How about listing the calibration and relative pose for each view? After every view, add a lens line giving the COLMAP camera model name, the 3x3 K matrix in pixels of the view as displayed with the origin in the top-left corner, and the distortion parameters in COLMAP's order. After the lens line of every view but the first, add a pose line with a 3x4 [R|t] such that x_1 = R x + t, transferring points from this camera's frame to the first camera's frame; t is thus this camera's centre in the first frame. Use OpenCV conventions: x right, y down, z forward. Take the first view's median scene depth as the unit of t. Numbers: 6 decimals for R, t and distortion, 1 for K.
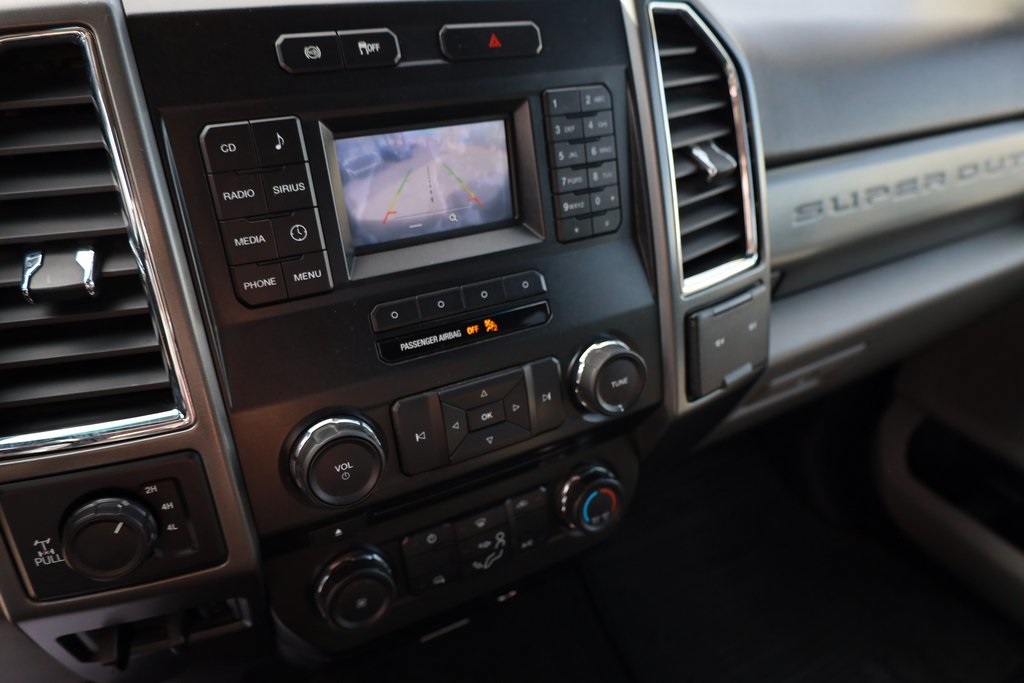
lens RADIAL K [[701.1, 0, 512.0], [0, 701.1, 341.5], [0, 0, 1]] dist [0.000963, -0.000265]
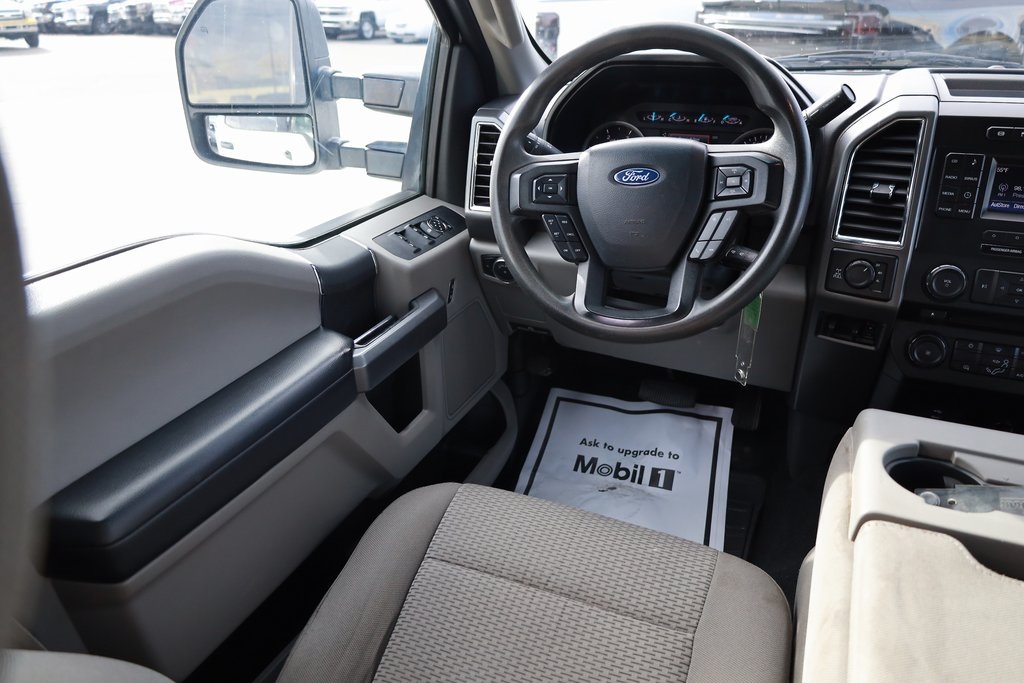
lens RADIAL K [[706.1, 0, 513.9], [0, 706.1, 345.0], [0, 0, 1]] dist [-0.003616, -0.003347]
pose [[0.622229, 0.319627, -0.714611, 0.716662], [-0.383148, 0.920384, 0.078048, 0.813934], [0.682663, 0.225238, 0.695154, -1.910888]]
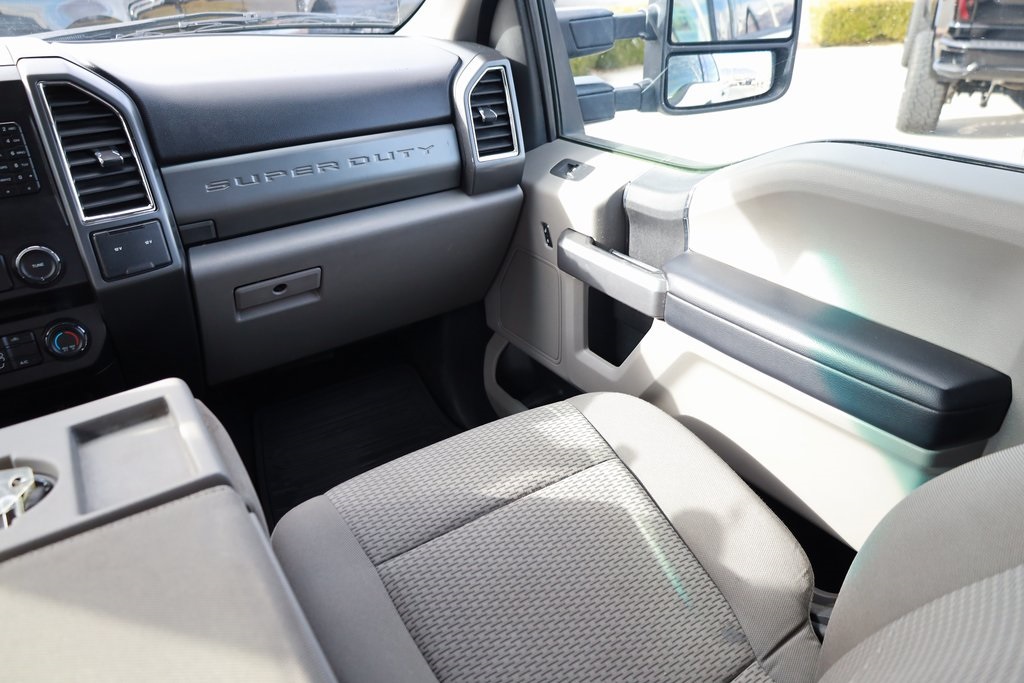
lens RADIAL K [[706.1, 0, 513.9], [0, 706.1, 345.0], [0, 0, 1]] dist [-0.003616, -0.003347]
pose [[0.994505, -0.080557, 0.066858, 1.614879], [0.084351, 0.994861, -0.056009, 0.612539], [-0.062002, 0.061340, 0.996189, -1.297055]]
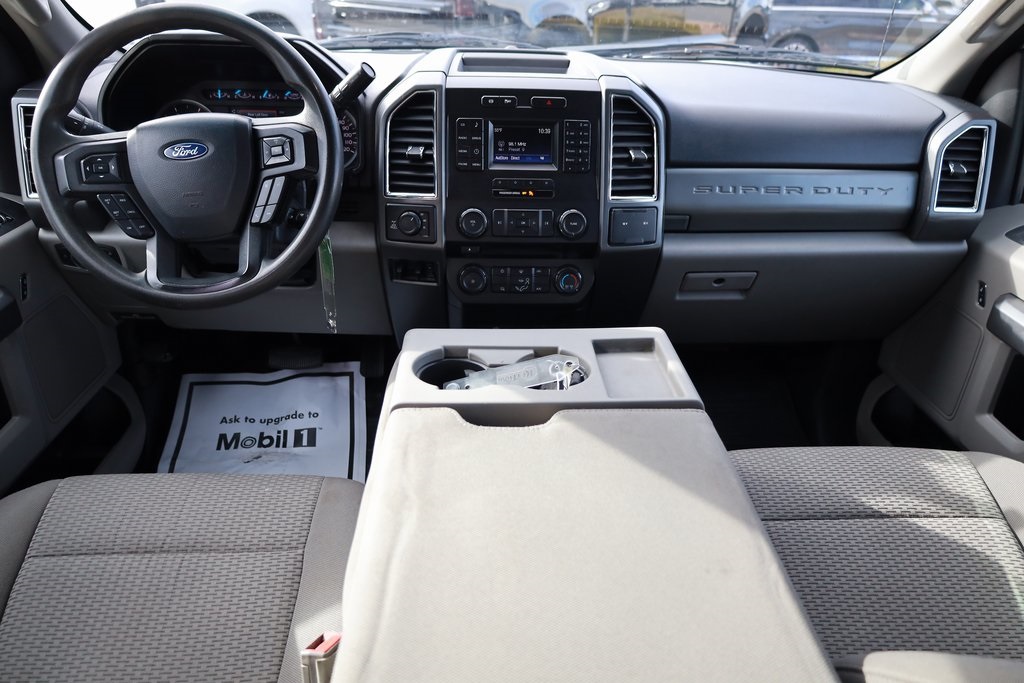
lens RADIAL K [[706.1, 0, 513.9], [0, 706.1, 345.0], [0, 0, 1]] dist [-0.003616, -0.003347]
pose [[0.906142, 0.205042, -0.369953, 1.278943], [-0.232358, 0.972158, -0.030319, 0.793879], [0.353436, 0.113435, 0.928556, -1.952145]]
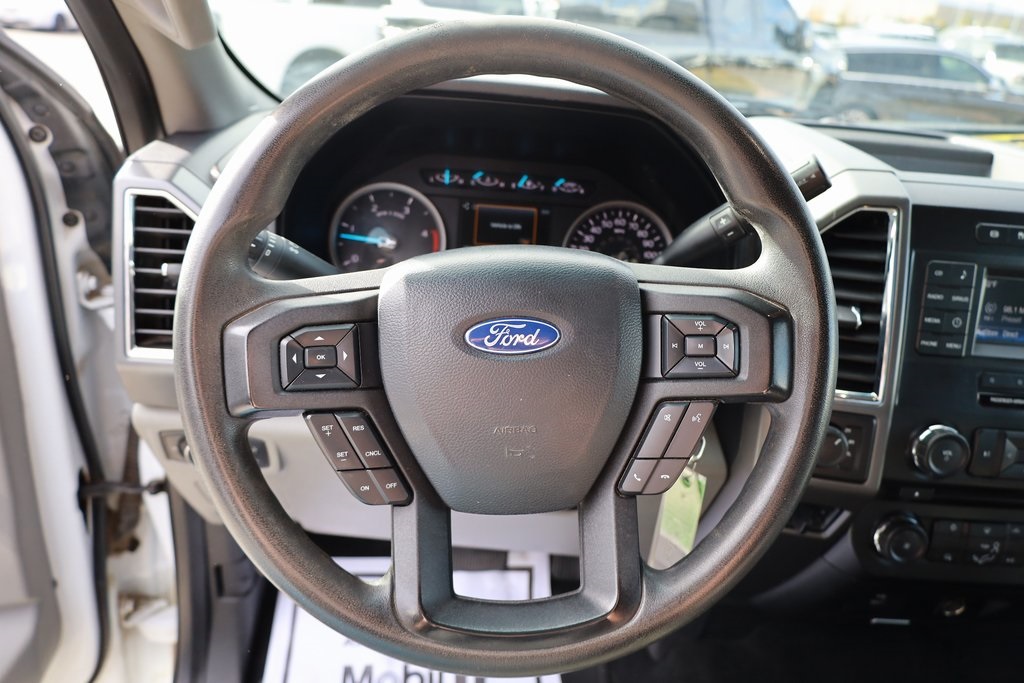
lens RADIAL K [[706.1, 0, 513.9], [0, 706.1, 345.0], [0, 0, 1]] dist [-0.003616, -0.003347]
pose [[0.887773, 0.240271, -0.392593, -0.574694], [-0.294806, 0.951848, -0.084106, 0.387932], [0.353481, 0.190406, 0.915858, -1.067572]]
